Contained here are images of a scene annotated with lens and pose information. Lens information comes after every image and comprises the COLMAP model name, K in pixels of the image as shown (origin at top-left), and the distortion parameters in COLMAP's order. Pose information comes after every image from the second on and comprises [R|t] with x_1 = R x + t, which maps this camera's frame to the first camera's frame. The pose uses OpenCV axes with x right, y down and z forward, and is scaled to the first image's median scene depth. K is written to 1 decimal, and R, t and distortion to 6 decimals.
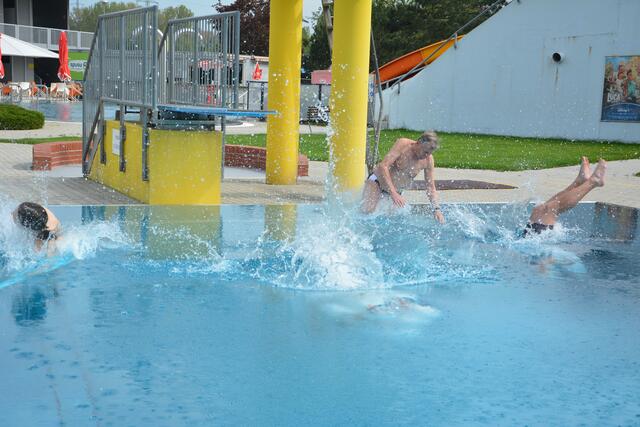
lens RADIAL K [[1132.8, 0, 326.7], [0, 1132.8, 202.2], [0, 0, 1]] dist [0.293034, 0.000000]
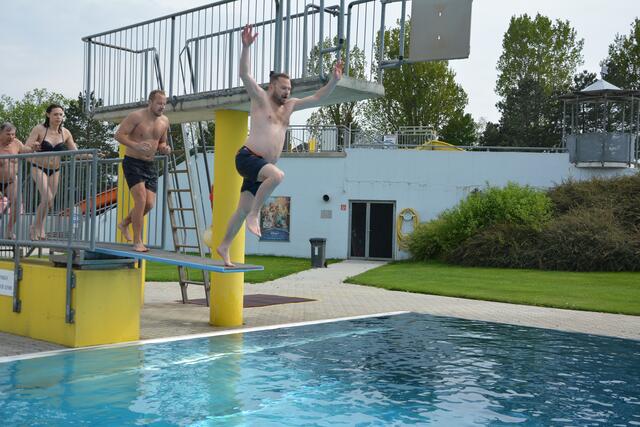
lens RADIAL K [[763.3, 0, 318.3], [0, 763.3, 213.0], [0, 0, 1]] dist [0.015273, 0.000000]
pose [[0.906694, -0.004505, 0.421765, -0.094085], [0.047021, 0.994789, -0.090459, -0.016425], [-0.419160, 0.101851, 0.902181, 0.118553]]
